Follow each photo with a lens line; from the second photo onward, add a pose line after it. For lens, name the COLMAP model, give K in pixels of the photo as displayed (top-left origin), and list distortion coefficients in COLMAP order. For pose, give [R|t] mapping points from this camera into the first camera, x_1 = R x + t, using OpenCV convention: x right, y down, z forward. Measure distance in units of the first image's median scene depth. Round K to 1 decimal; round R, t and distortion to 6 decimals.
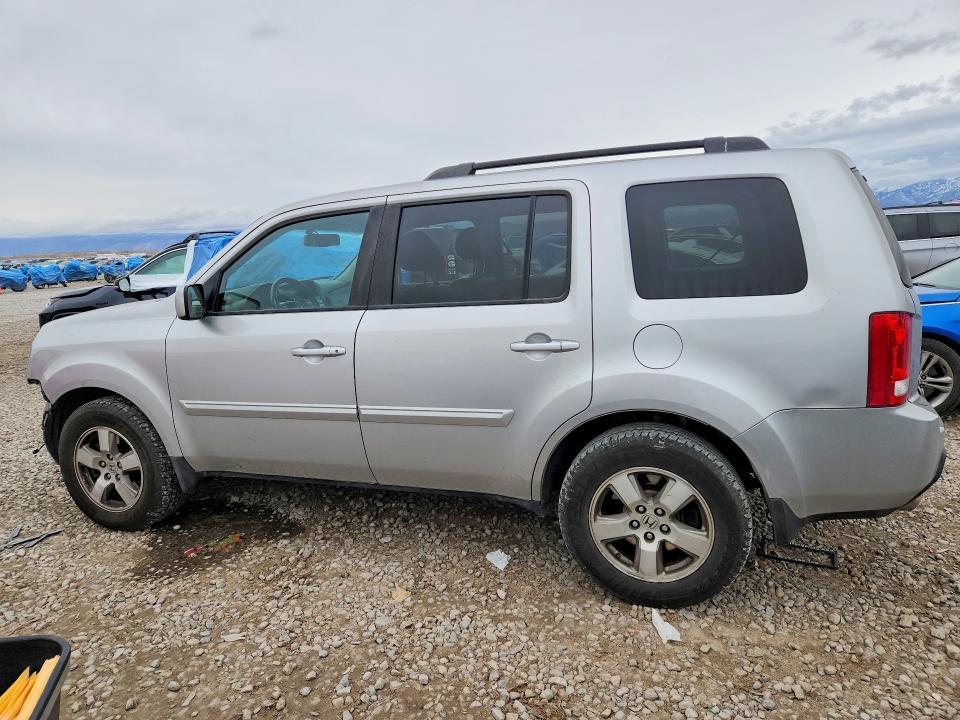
lens RADIAL K [[706.6, 0, 480.0], [0, 706.6, 360.0], [0, 0, 1]] dist [0.056277, -0.046484]
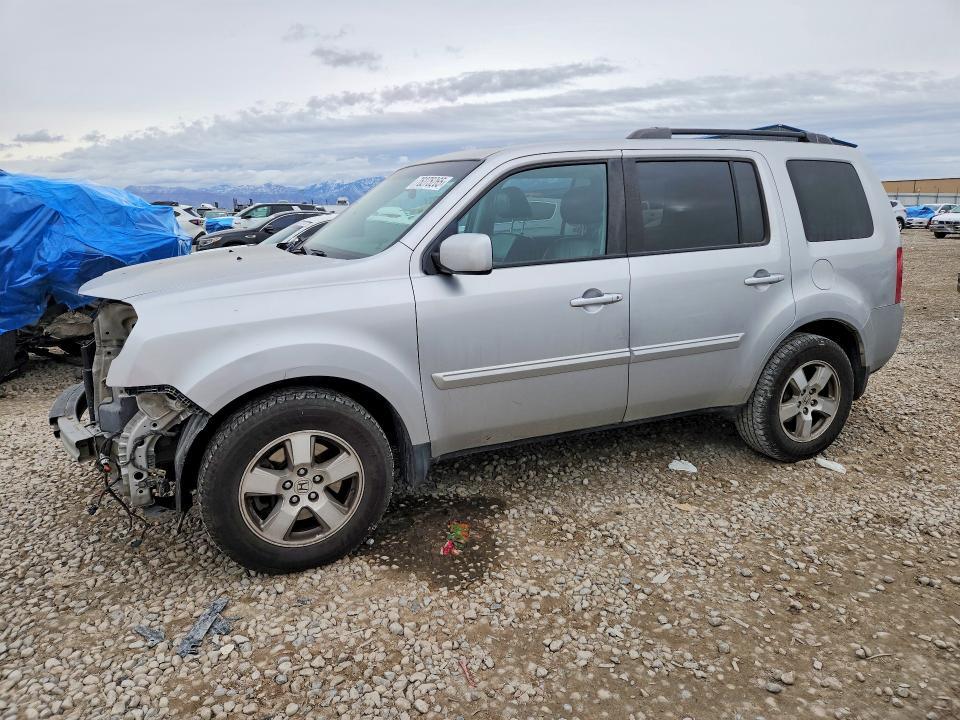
lens RADIAL K [[706.6, 0, 480.0], [0, 706.6, 360.0], [0, 0, 1]] dist [0.056277, -0.046484]
pose [[0.676734, -0.114942, 0.727200, -0.922757], [0.100813, 0.992901, 0.063123, -0.006210], [-0.729293, 0.030594, 0.683518, 0.371932]]
